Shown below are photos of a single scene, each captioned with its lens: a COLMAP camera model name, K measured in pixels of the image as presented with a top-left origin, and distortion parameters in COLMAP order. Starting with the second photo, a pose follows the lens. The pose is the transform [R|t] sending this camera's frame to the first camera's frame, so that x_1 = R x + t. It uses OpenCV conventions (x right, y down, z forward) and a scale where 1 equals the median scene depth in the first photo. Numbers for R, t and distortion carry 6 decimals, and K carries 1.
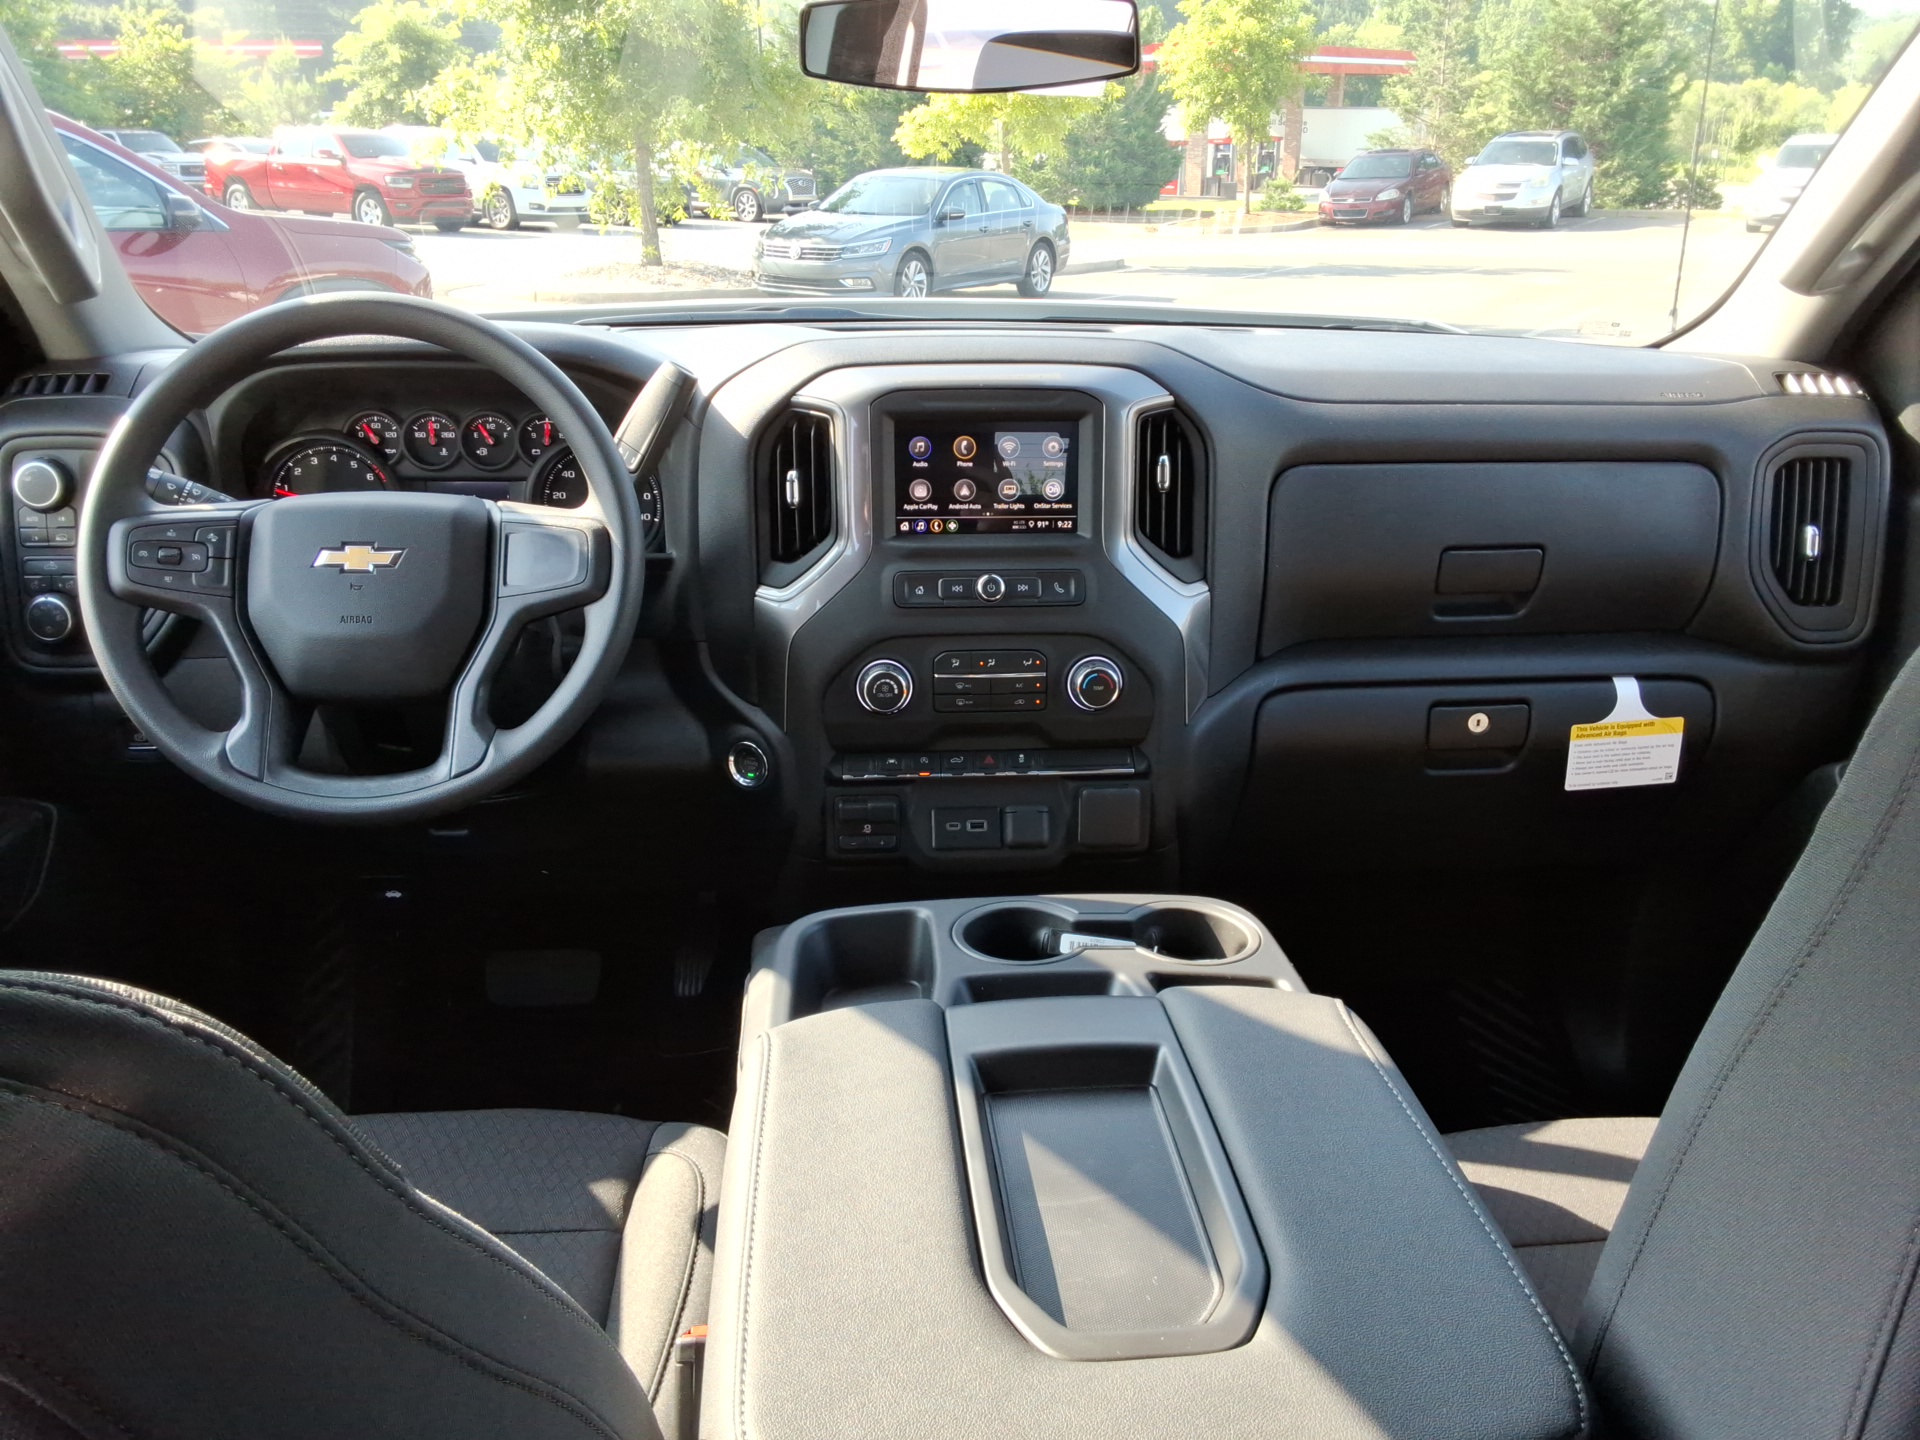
lens RADIAL K [[1551.9, 0, 960.9], [0, 1551.9, 715.8], [0, 0, 1]] dist [0.096124, -0.149949]
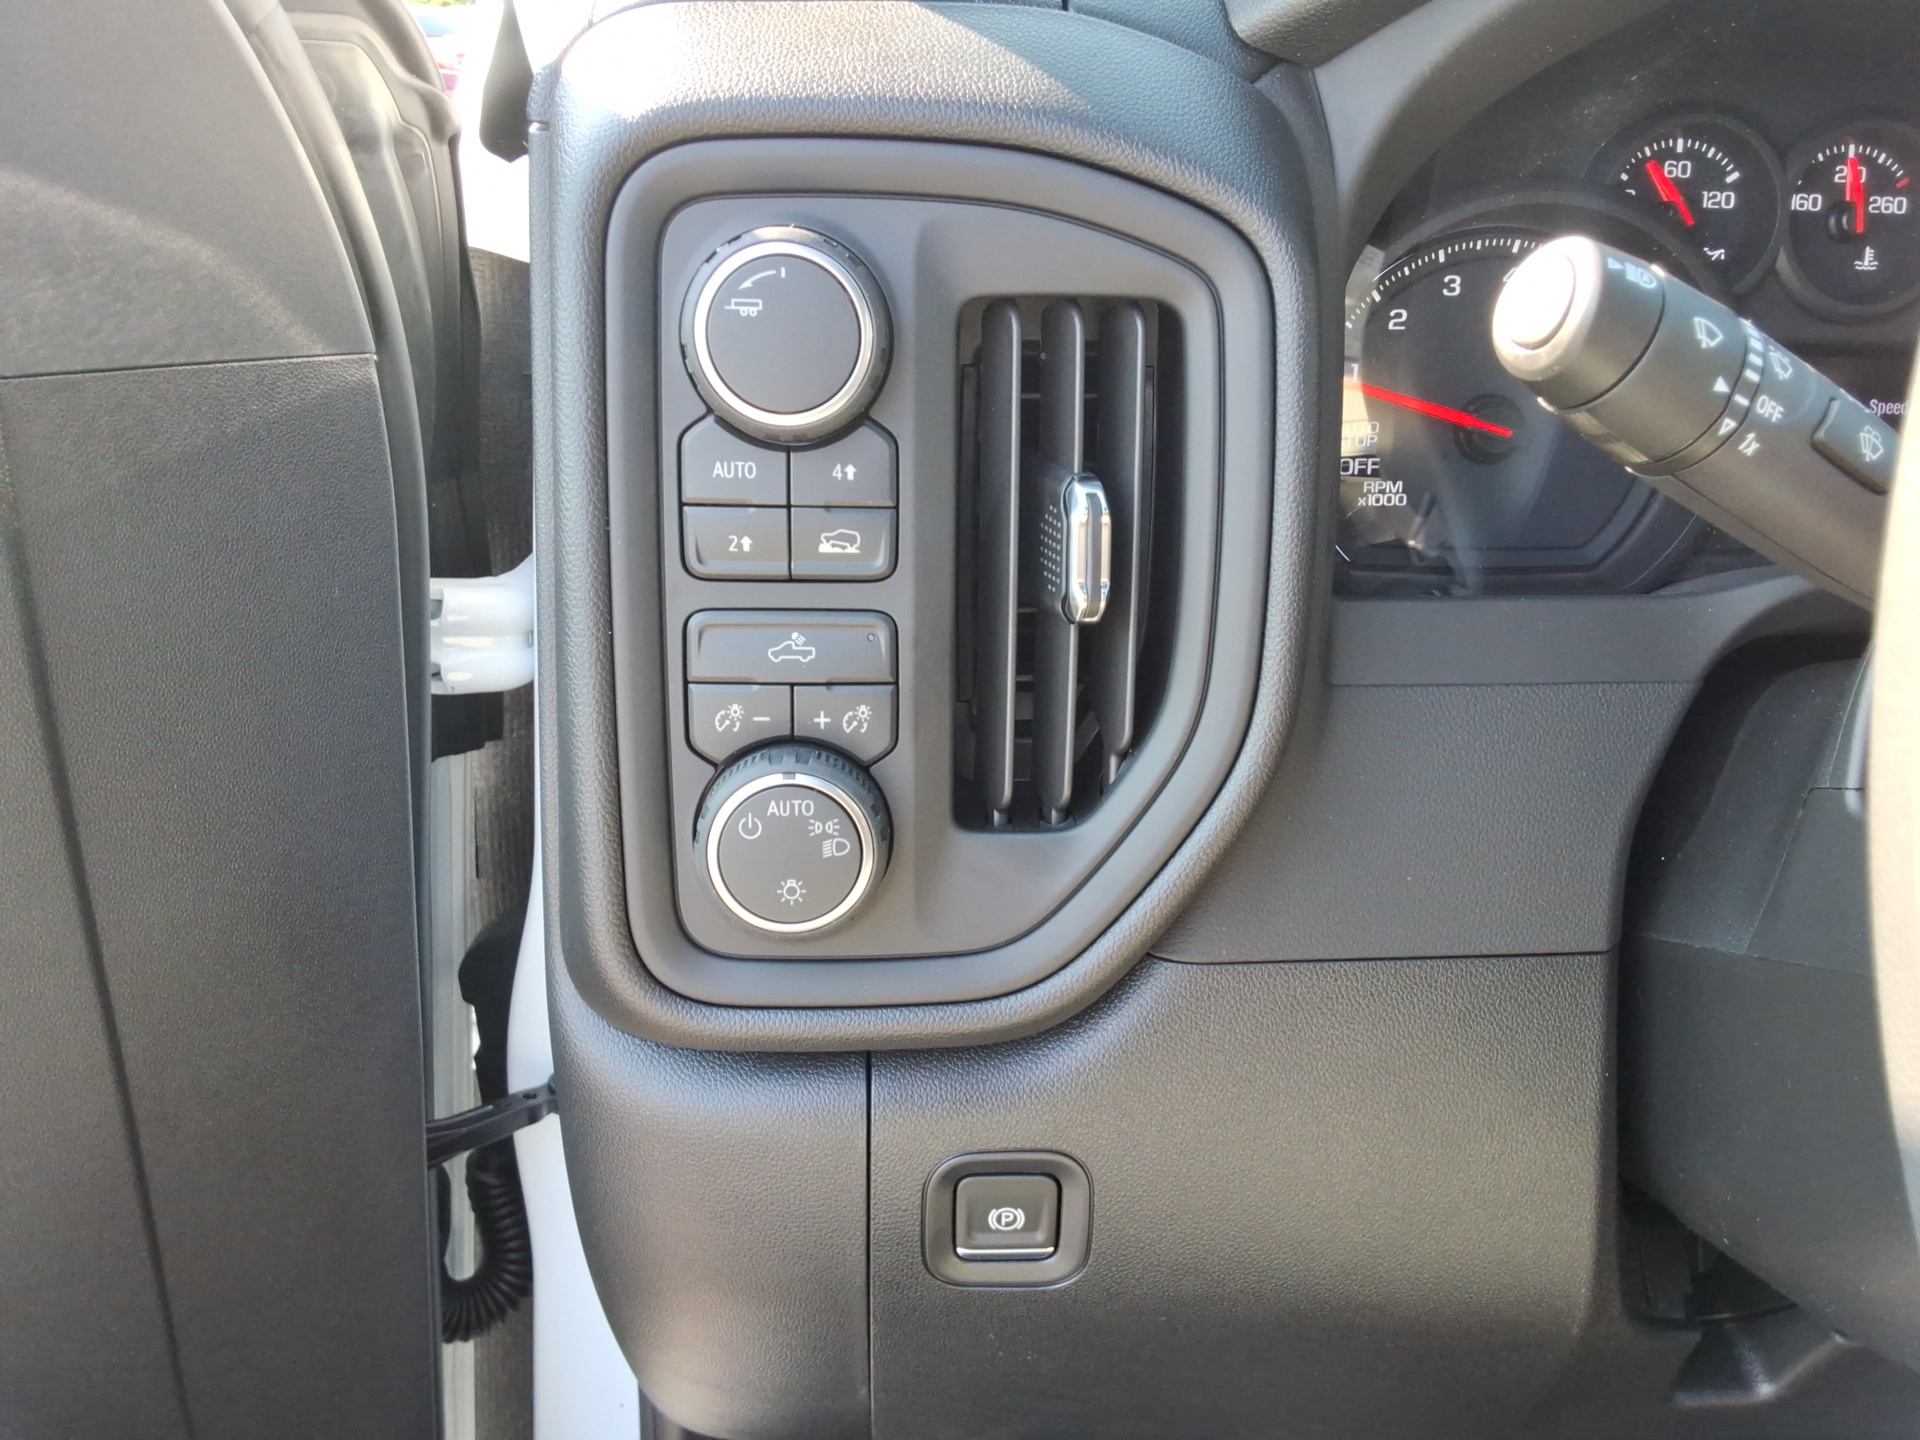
lens RADIAL K [[1551.9, 0, 969.5], [0, 1551.9, 753.2], [0, 0, 1]] dist [0.096124, -0.149949]
pose [[0.999798, 0.019890, -0.002902, -0.537363], [-0.019613, 0.996934, 0.075752, -0.096578], [0.004400, -0.075680, 0.997122, 0.723006]]
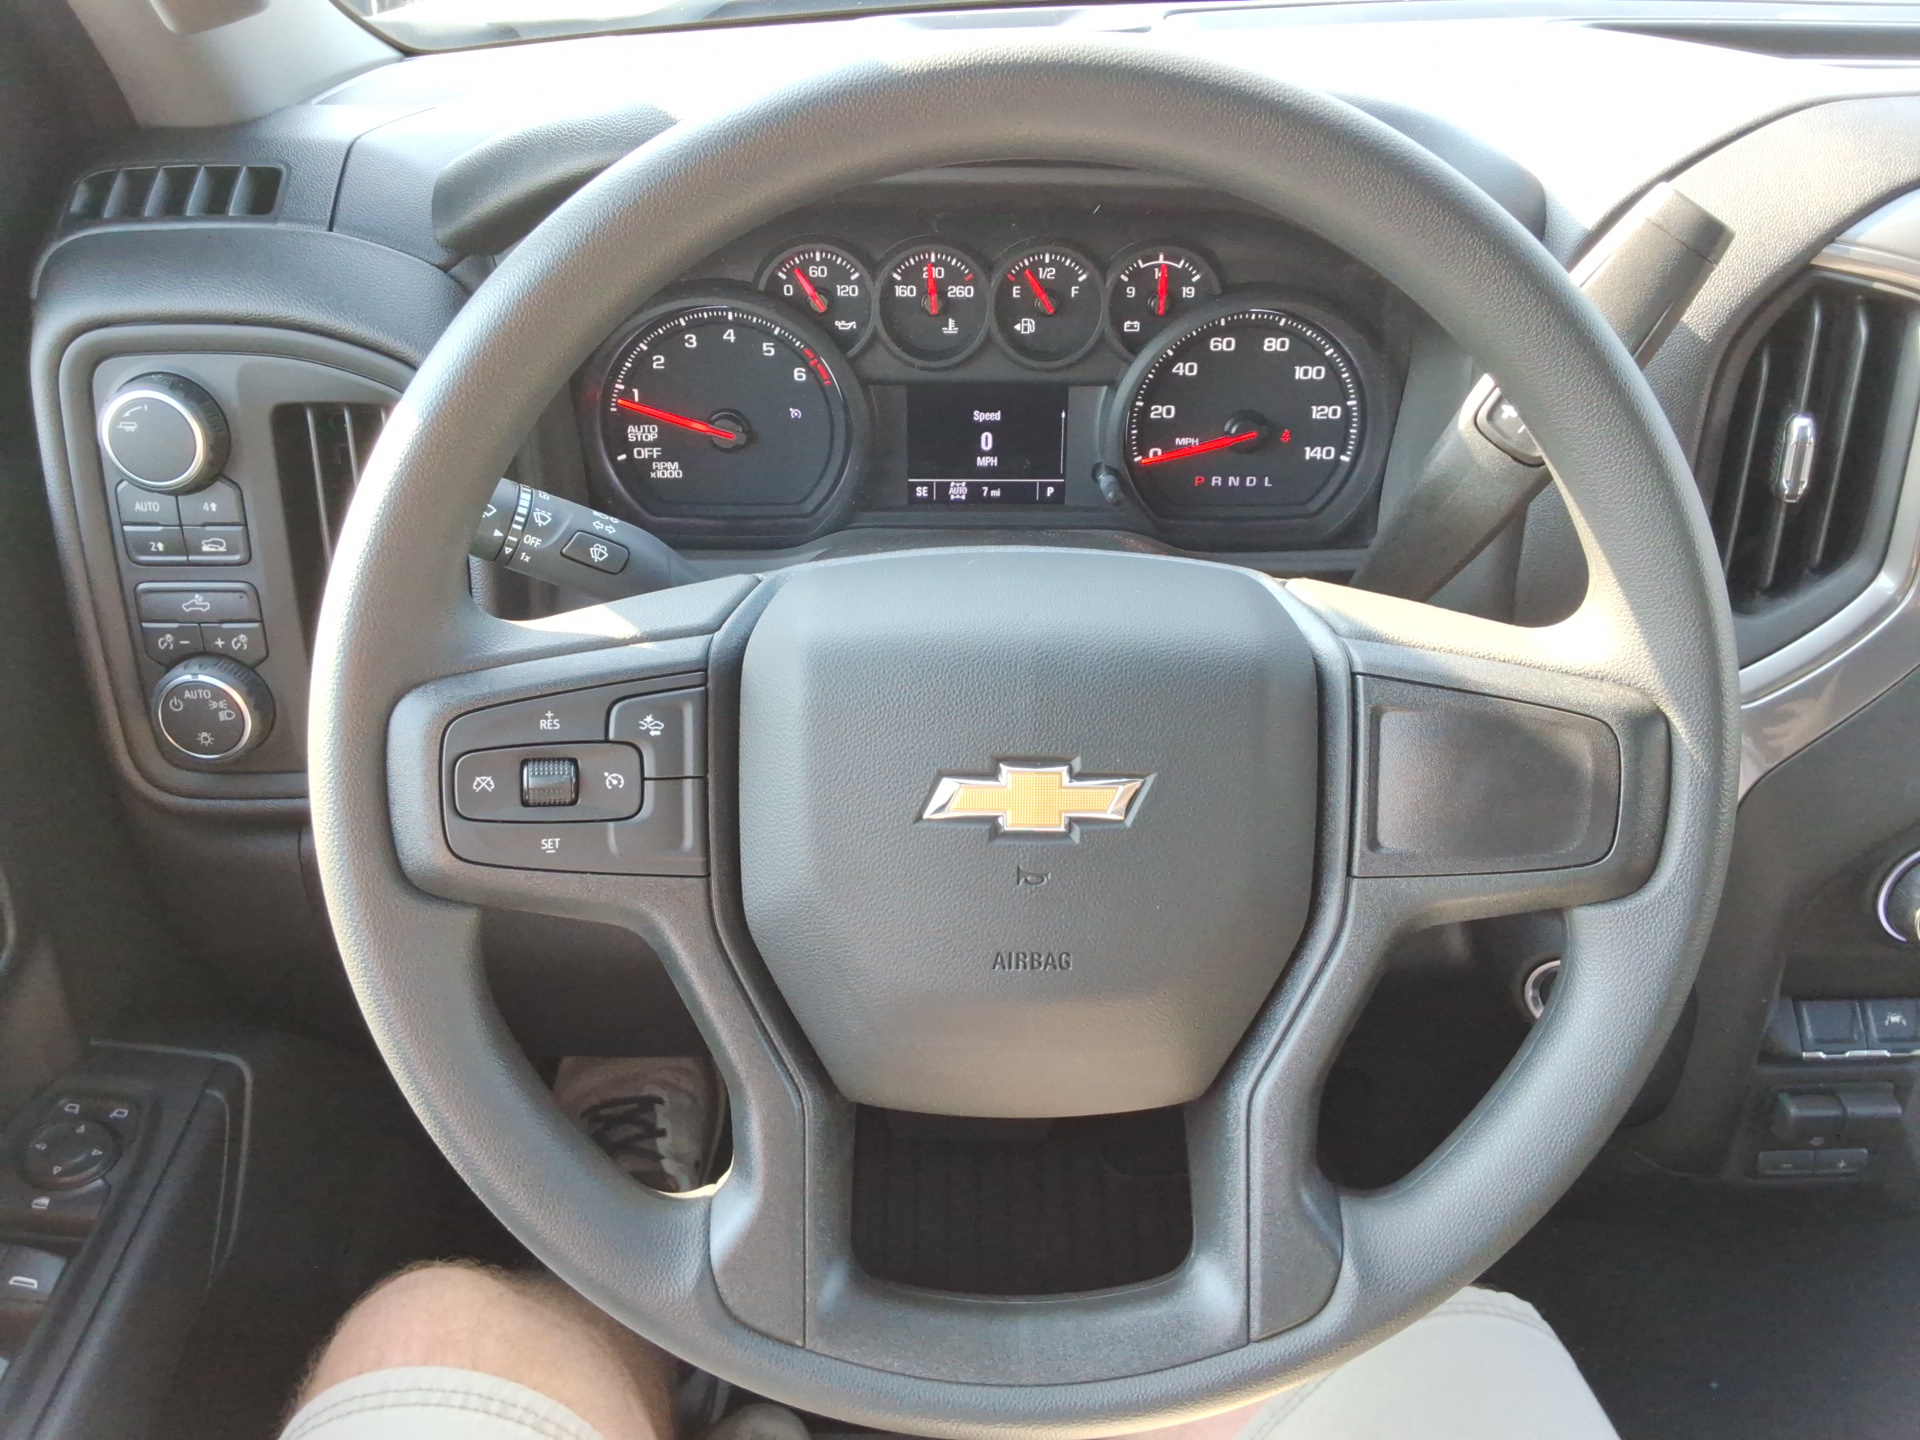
lens RADIAL K [[1551.9, 0, 970.6], [0, 1551.9, 708.4], [0, 0, 1]] dist [0.096124, -0.149949]
pose [[0.999172, 0.027912, -0.029613, -0.325470], [-0.020405, 0.973244, 0.228865, -0.174450], [0.035209, -0.228071, 0.973008, 0.532465]]
